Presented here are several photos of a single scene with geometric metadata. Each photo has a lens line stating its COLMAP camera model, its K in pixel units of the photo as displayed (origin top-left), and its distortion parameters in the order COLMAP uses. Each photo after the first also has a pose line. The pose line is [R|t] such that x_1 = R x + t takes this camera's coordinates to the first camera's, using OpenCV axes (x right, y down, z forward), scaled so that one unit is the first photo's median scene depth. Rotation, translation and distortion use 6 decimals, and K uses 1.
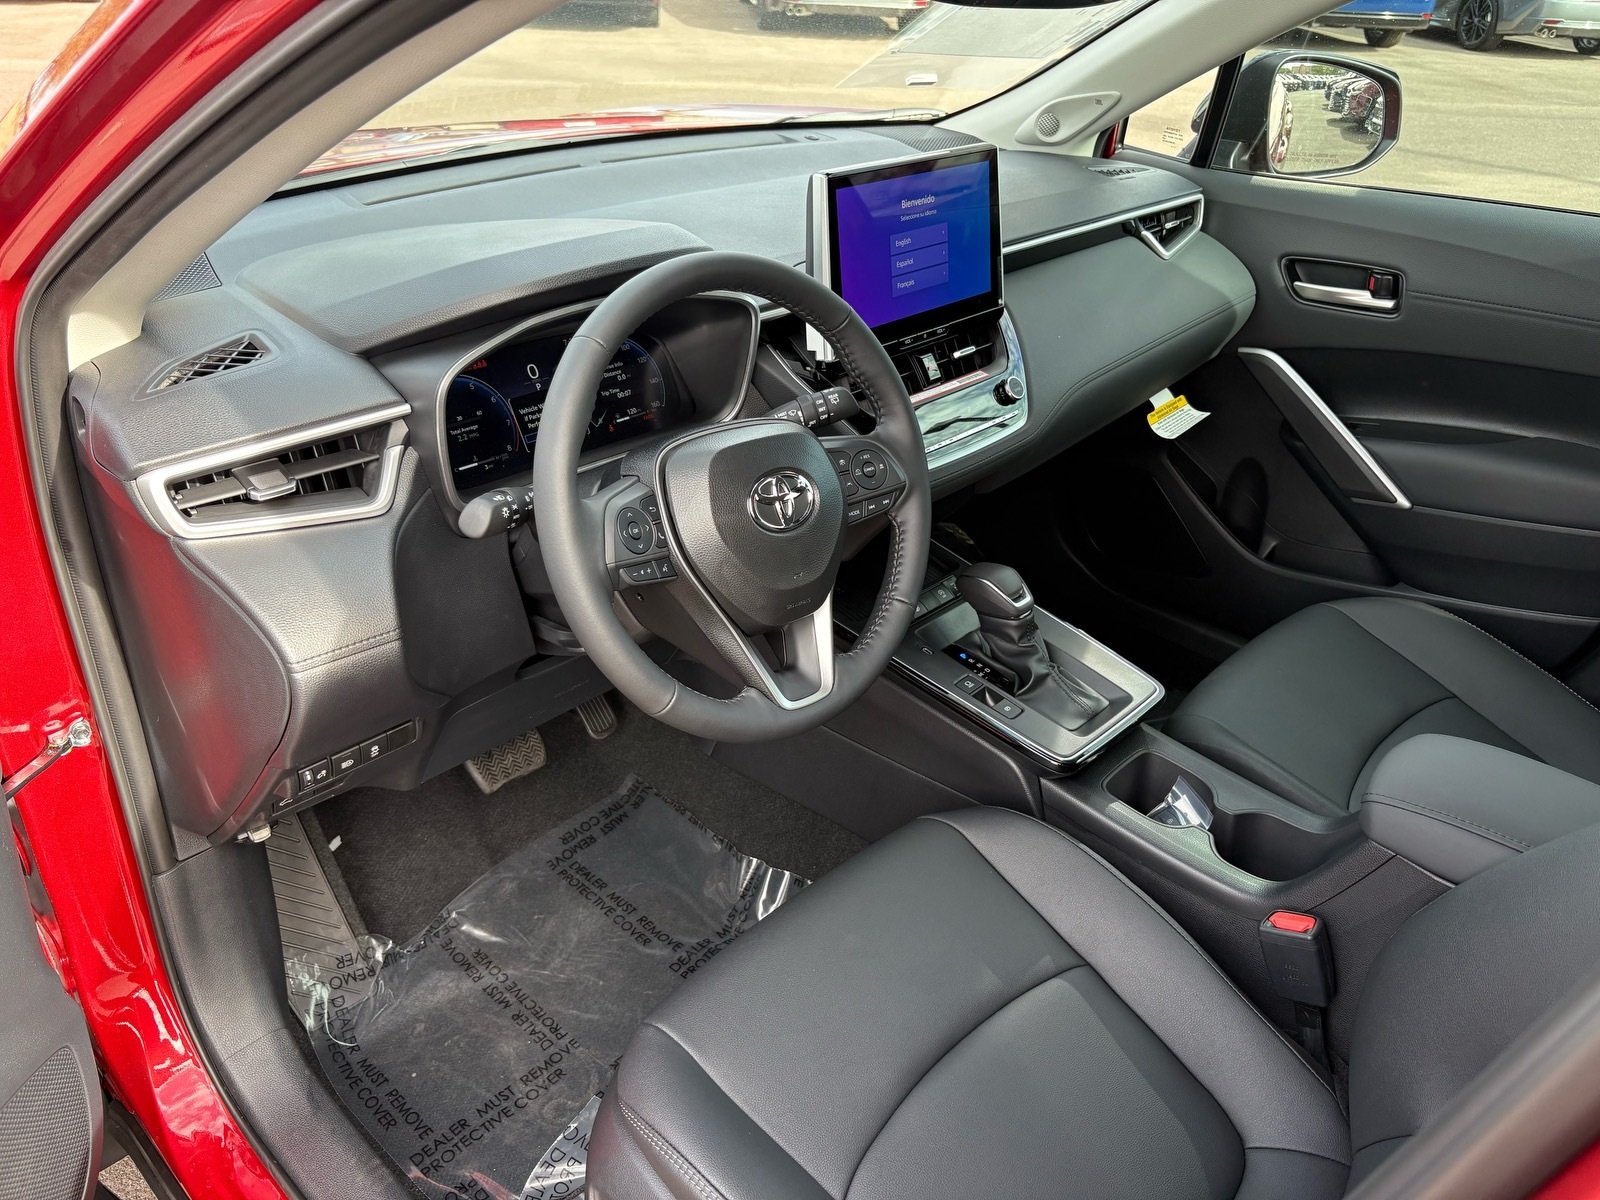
lens RADIAL K [[1224.9, 0, 800.1], [0, 1224.9, 628.3], [0, 0, 1]] dist [0.087187, -0.186222]
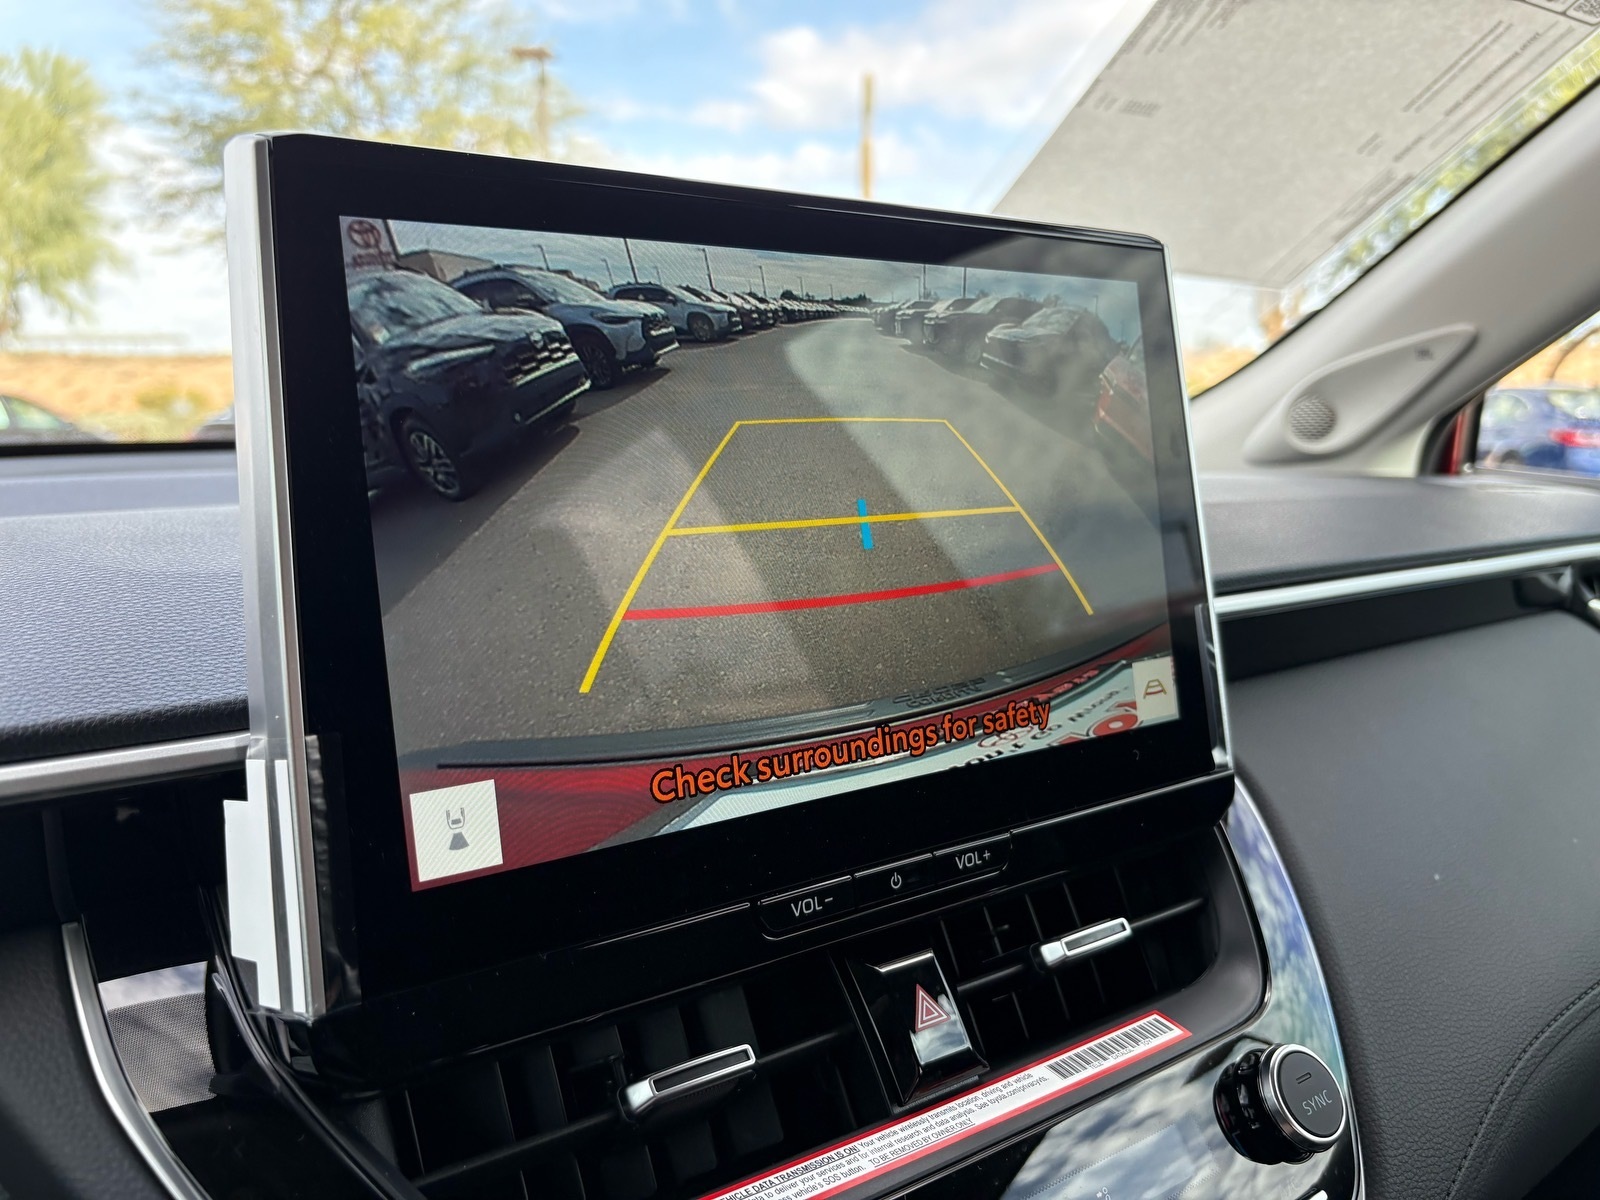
lens RADIAL K [[1237.6, 0, 795.0], [0, 1237.6, 608.2], [0, 0, 1]] dist [0.009887, -0.057338]
pose [[0.981237, -0.011692, -0.192451, 0.125751], [-0.063420, 0.923044, -0.379432, -0.188168], [0.182077, 0.384518, 0.904983, 0.734404]]
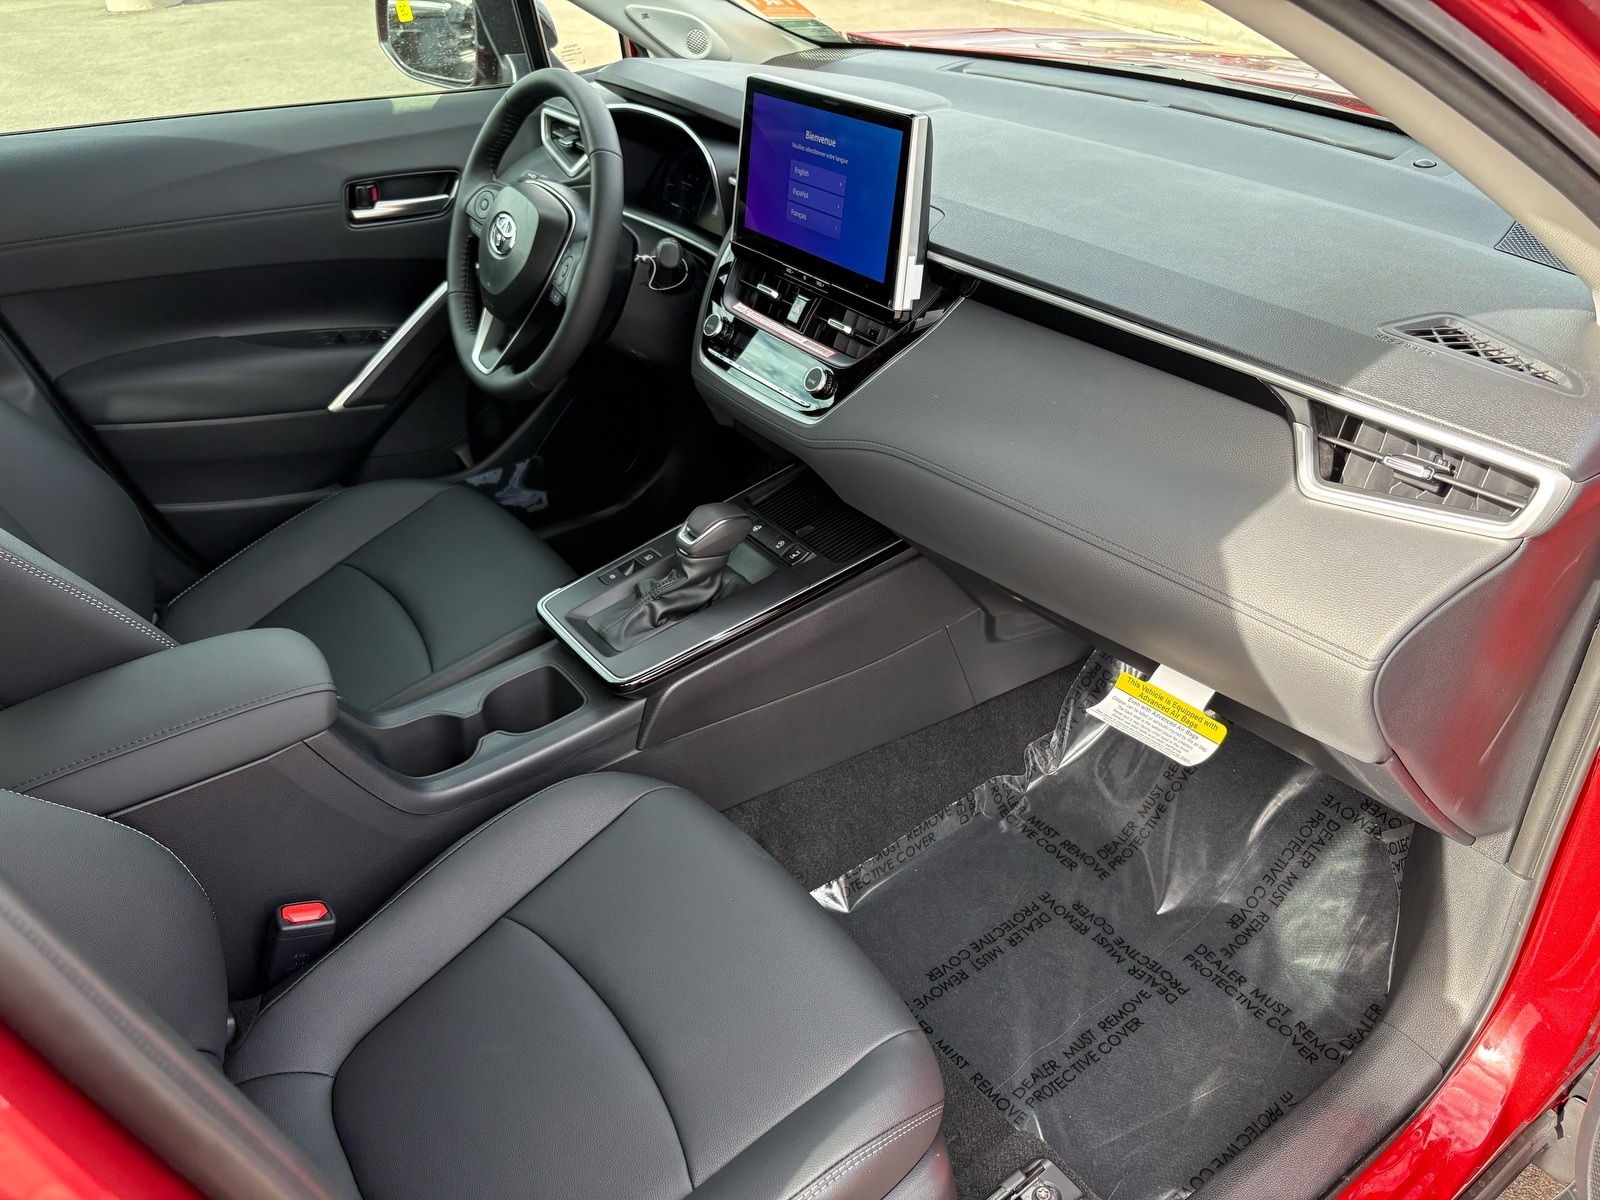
lens RADIAL K [[1224.9, 0, 800.1], [0, 1224.9, 628.3], [0, 0, 1]] dist [0.087187, -0.186222]
pose [[-0.174896, 0.527952, -0.831071, 1.031010], [-0.487839, 0.686720, 0.538915, -0.554897], [0.855234, 0.499682, 0.137451, 0.971872]]
